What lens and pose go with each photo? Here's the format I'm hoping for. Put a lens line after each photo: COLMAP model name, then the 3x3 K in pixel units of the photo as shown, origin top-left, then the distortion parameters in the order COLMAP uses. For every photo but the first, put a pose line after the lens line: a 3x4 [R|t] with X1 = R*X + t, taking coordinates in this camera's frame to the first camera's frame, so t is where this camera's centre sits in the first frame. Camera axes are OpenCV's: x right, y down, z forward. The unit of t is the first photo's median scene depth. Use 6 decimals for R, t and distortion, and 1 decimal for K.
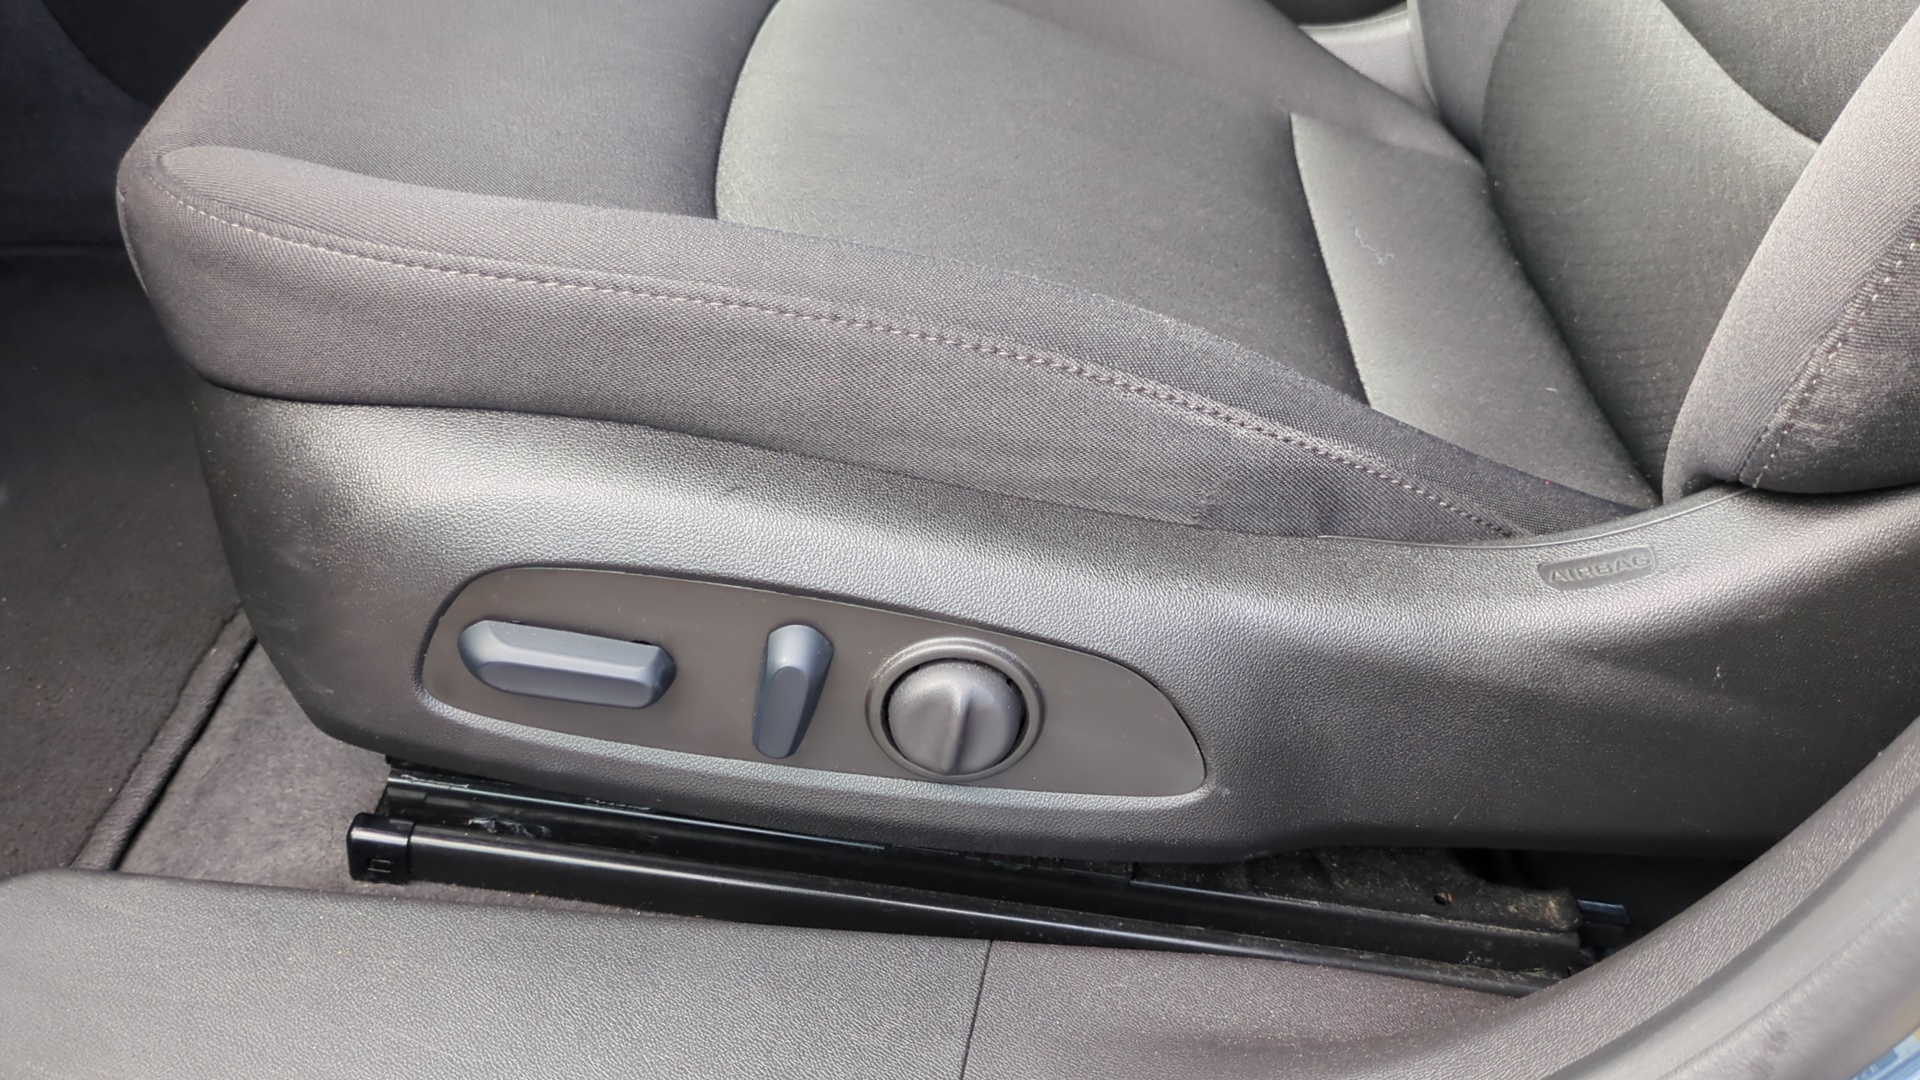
lens RADIAL K [[1631.8, 0, 960.0], [0, 1631.8, 526.2], [0, 0, 1]] dist [0.054819, -0.087695]
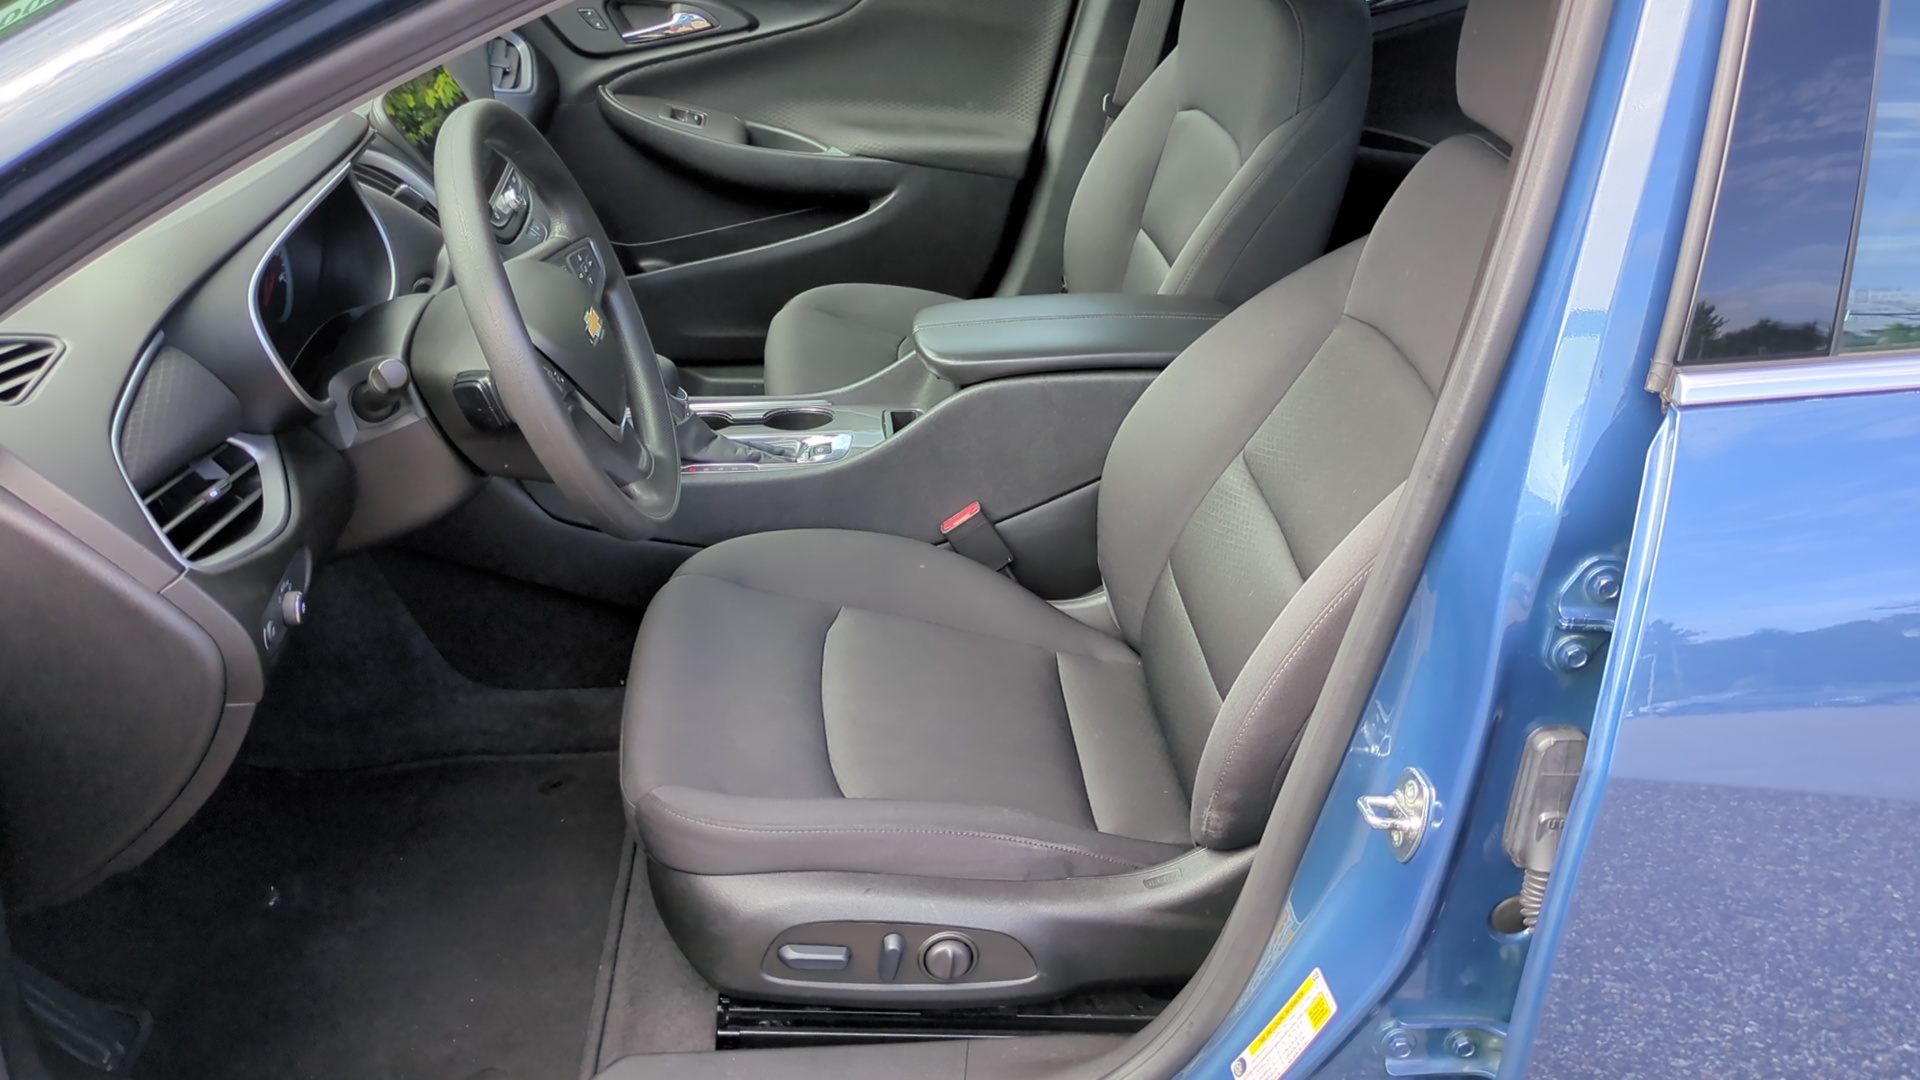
lens RADIAL K [[1631.8, 0, 960.0], [0, 1631.8, 526.2], [0, 0, 1]] dist [0.054819, -0.087695]
pose [[0.991880, -0.098393, 0.080573, -0.138720], [0.107876, 0.986485, -0.123328, -0.275394], [-0.067349, 0.131018, 0.989090, -1.937057]]
